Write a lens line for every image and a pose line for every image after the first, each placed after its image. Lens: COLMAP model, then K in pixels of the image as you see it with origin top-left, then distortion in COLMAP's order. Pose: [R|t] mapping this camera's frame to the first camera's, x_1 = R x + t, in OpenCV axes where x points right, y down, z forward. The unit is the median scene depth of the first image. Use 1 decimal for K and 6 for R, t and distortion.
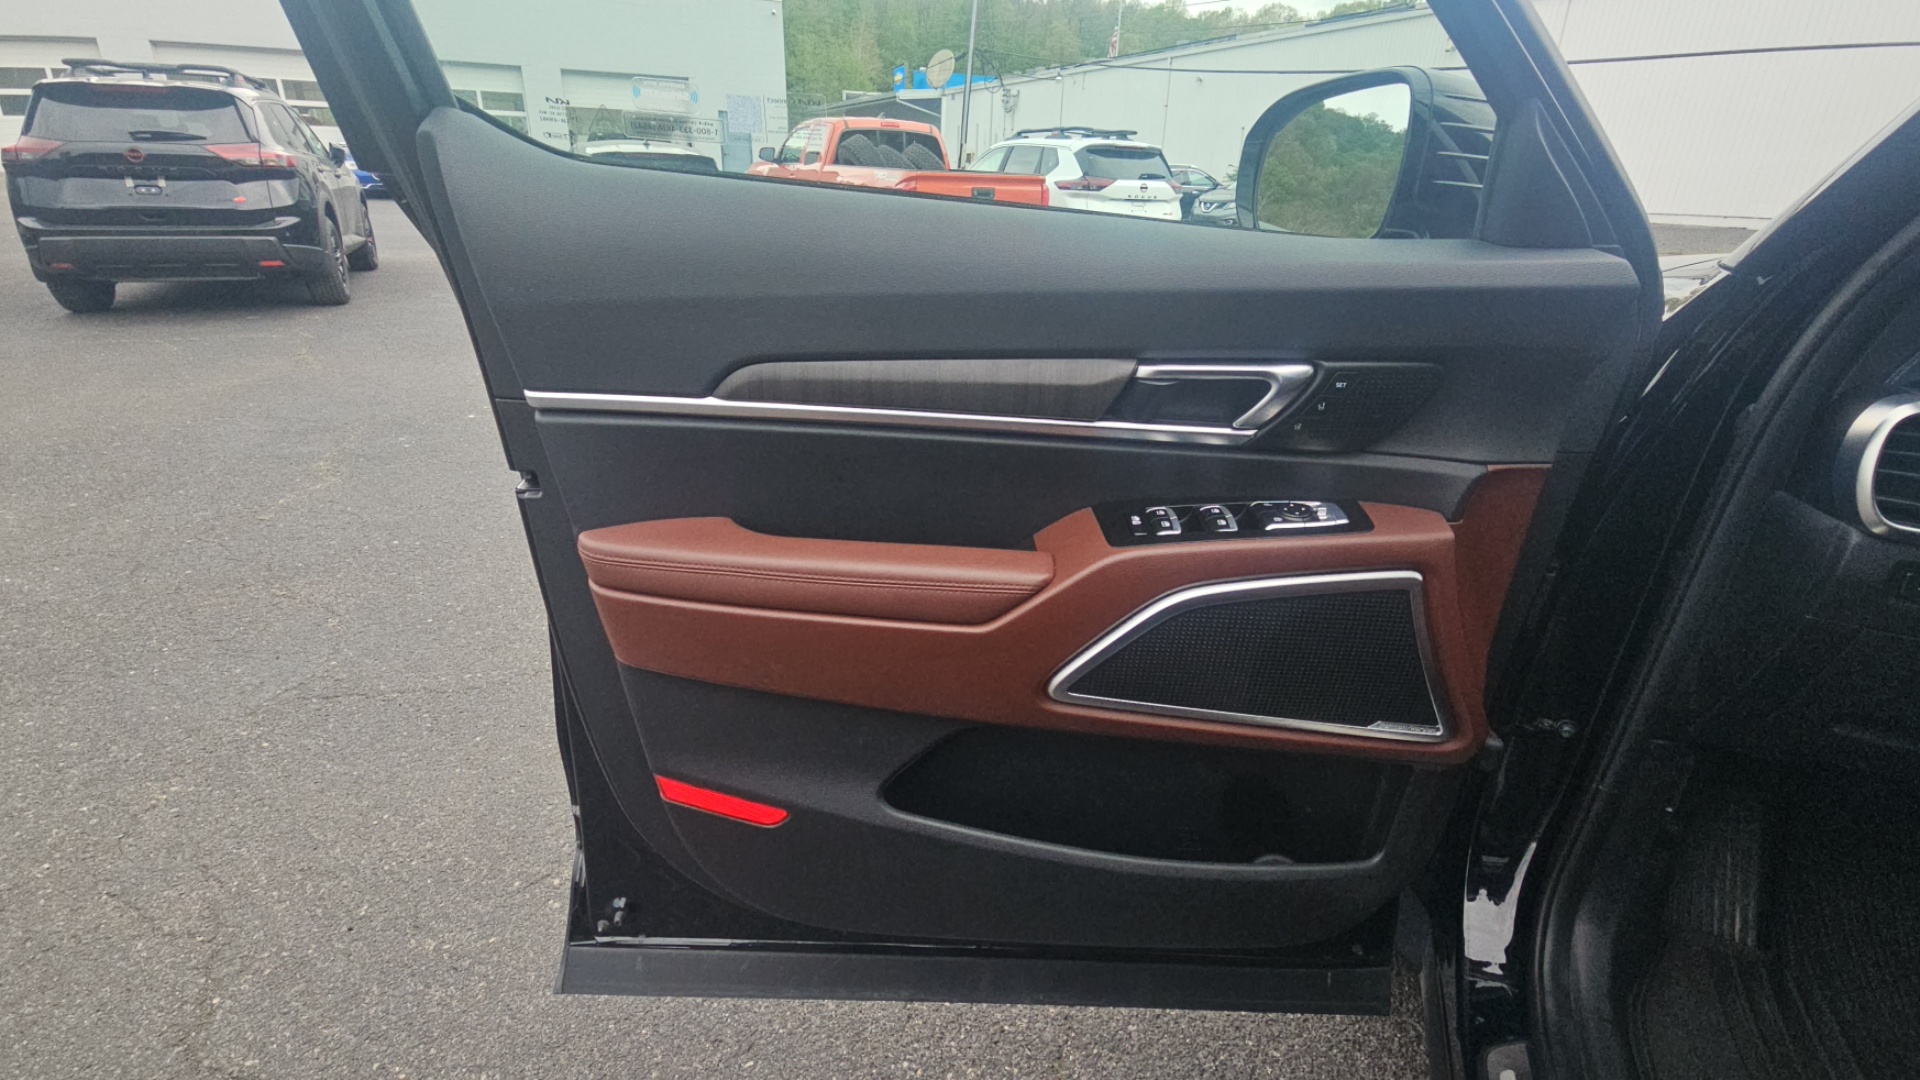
lens RADIAL K [[867.2, 0, 953.0], [0, 867.2, 531.7], [0, 0, 1]] dist [0.018245, -0.012323]
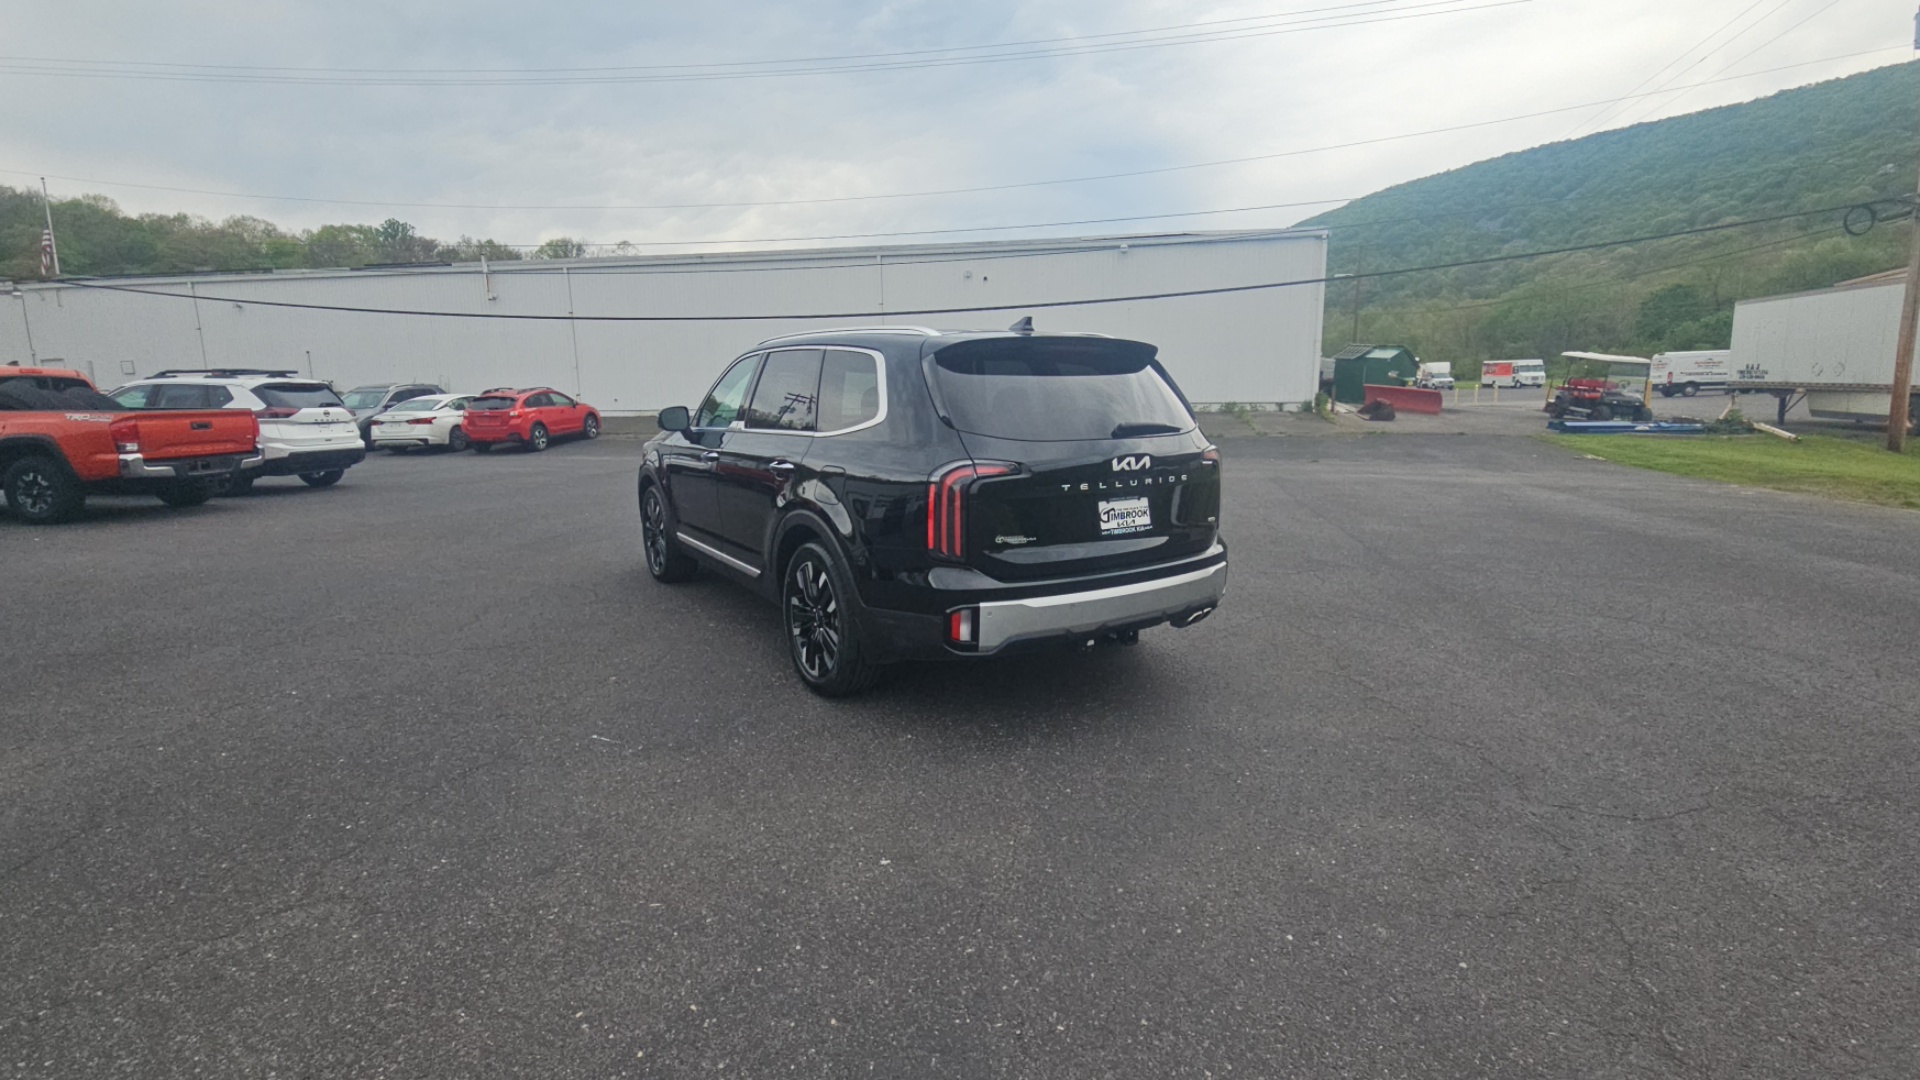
lens RADIAL K [[854.6, 0, 955.9], [0, 854.6, 538.4], [0, 0, 1]] dist [0.013452, -0.008783]
pose [[0.561477, -0.174739, 0.808832, -0.304140], [0.338983, 0.940242, -0.032188, 0.125885], [-0.754873, 0.292253, 0.587158, -0.368906]]
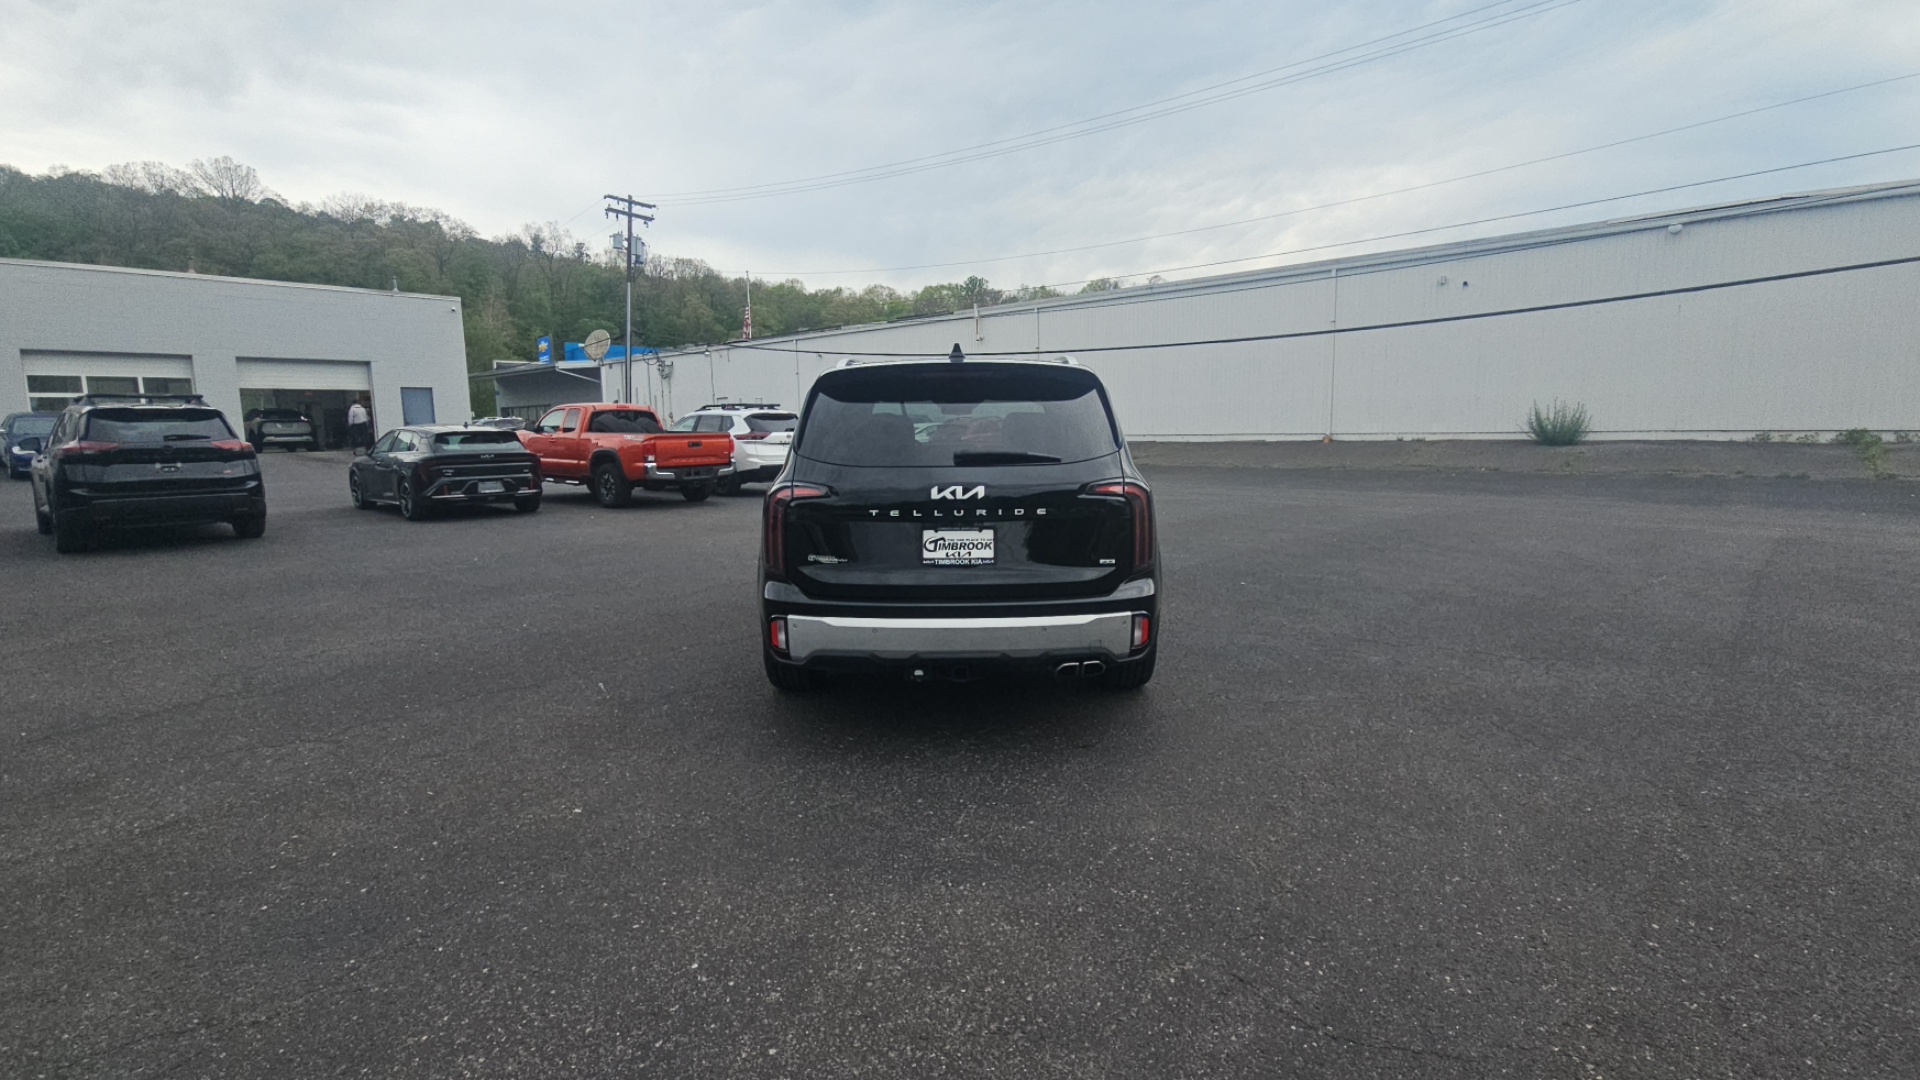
lens RADIAL K [[854.6, 0, 955.9], [0, 854.6, 538.4], [0, 0, 1]] dist [0.013452, -0.008783]
pose [[0.923145, -0.092384, 0.373186, -0.111393], [0.182776, 0.959444, -0.214614, 0.196629], [-0.338224, 0.266329, 0.902592, -0.519196]]
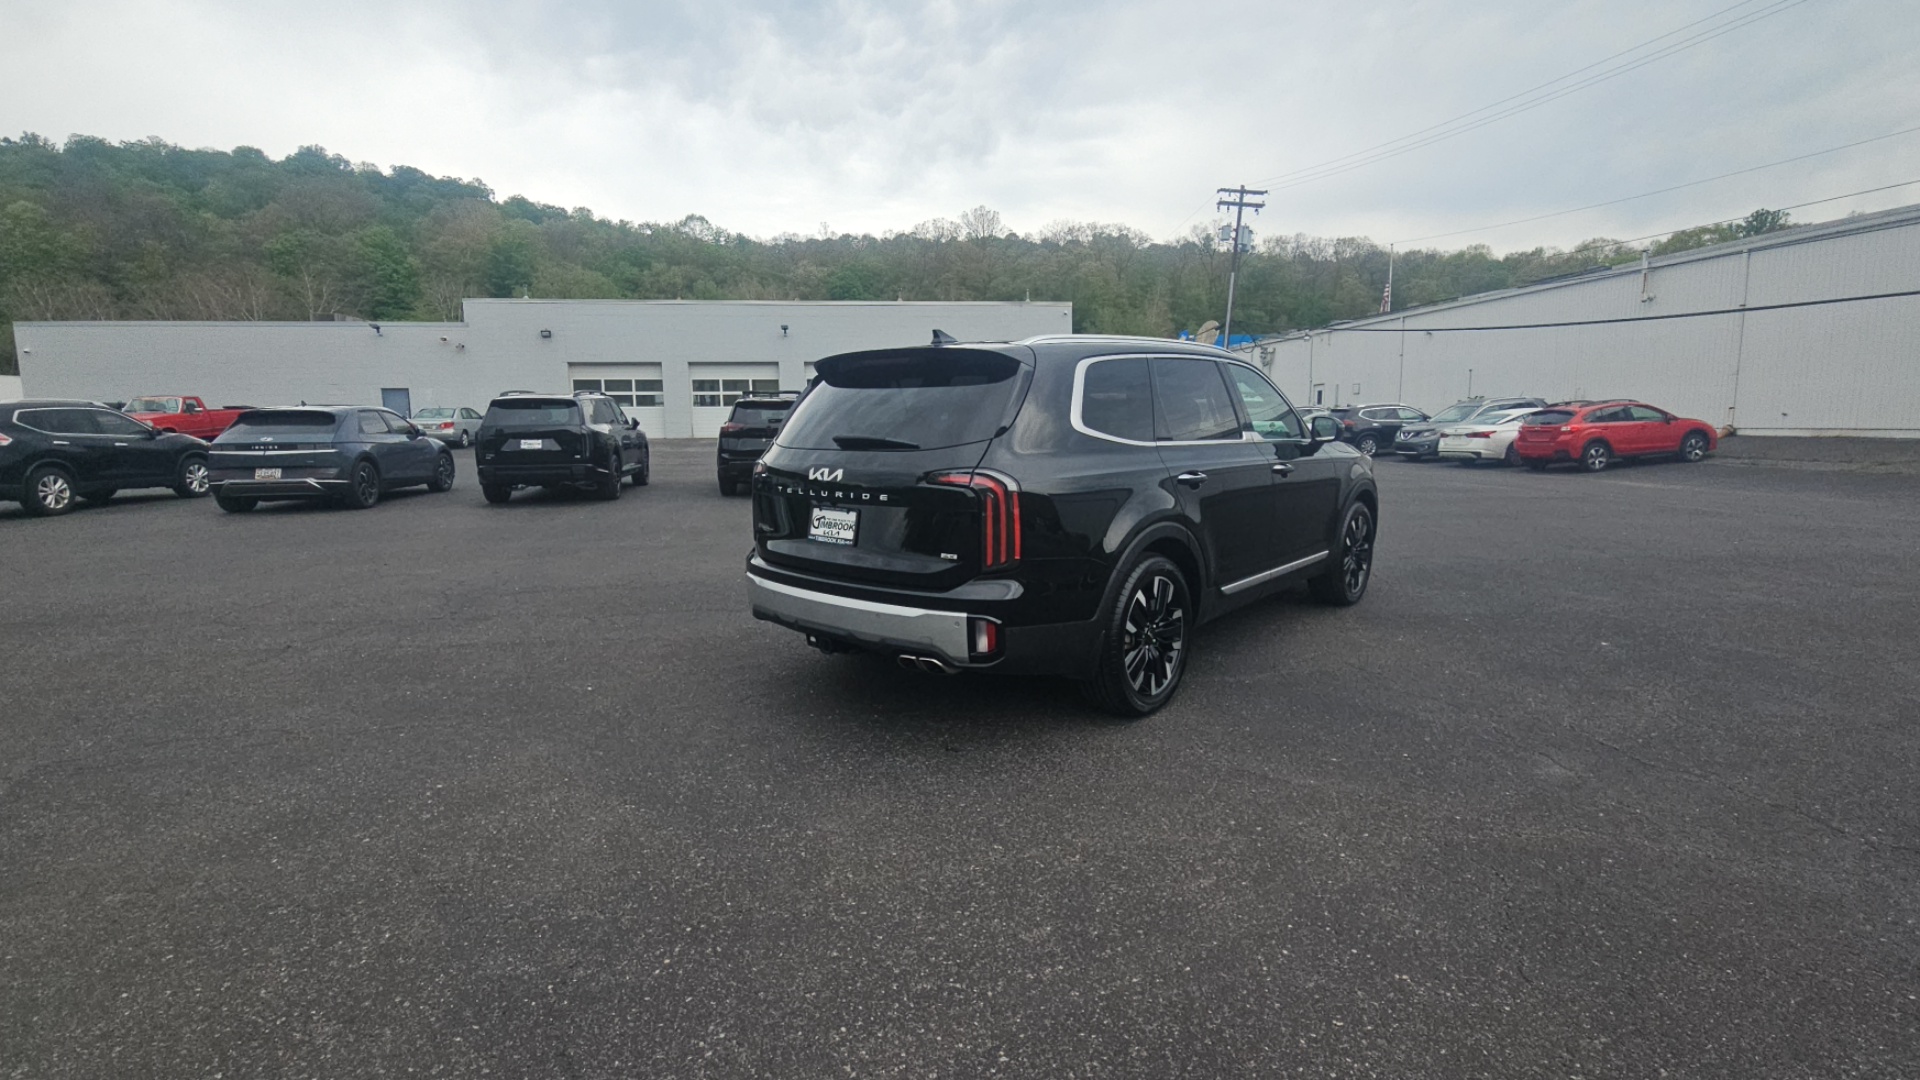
lens RADIAL K [[854.6, 0, 955.9], [0, 854.6, 538.4], [0, 0, 1]] dist [0.013452, -0.008783]
pose [[0.947630, 0.005610, -0.319322, 0.170307], [-0.085737, 0.967612, -0.237437, 0.212396], [0.307648, 0.252380, 0.917419, -0.523868]]
